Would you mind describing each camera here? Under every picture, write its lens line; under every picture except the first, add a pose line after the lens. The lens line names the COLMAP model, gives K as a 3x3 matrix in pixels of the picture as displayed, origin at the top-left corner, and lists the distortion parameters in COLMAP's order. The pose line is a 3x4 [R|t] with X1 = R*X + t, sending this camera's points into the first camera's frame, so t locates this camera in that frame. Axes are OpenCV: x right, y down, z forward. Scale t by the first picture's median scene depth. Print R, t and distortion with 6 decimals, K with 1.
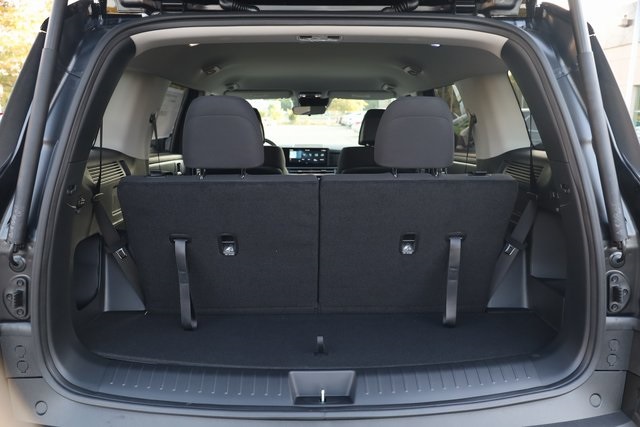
lens RADIAL K [[532.9, 0, 320.0], [0, 532.9, 213.5], [0, 0, 1]] dist [-0.041772, 0.011718]
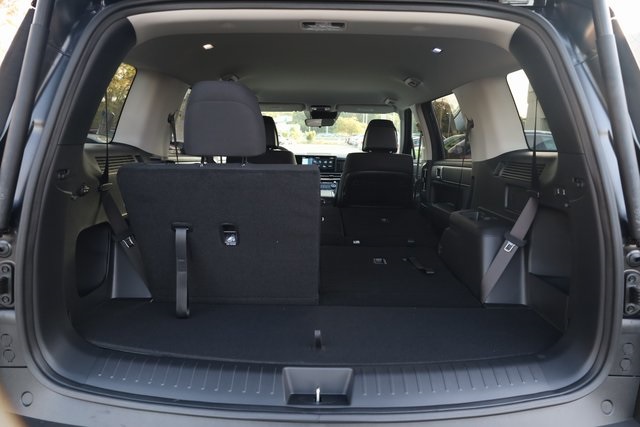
lens RADIAL K [[425.2, 0, 320.0], [0, 425.2, 213.5], [0, 0, 1]] dist [0.002624, -0.001505]
pose [[0.999457, 0.019033, -0.026900, 0.021891], [-0.019292, 0.999770, -0.009393, 0.025032], [0.026715, 0.009907, 0.999594, 0.222687]]
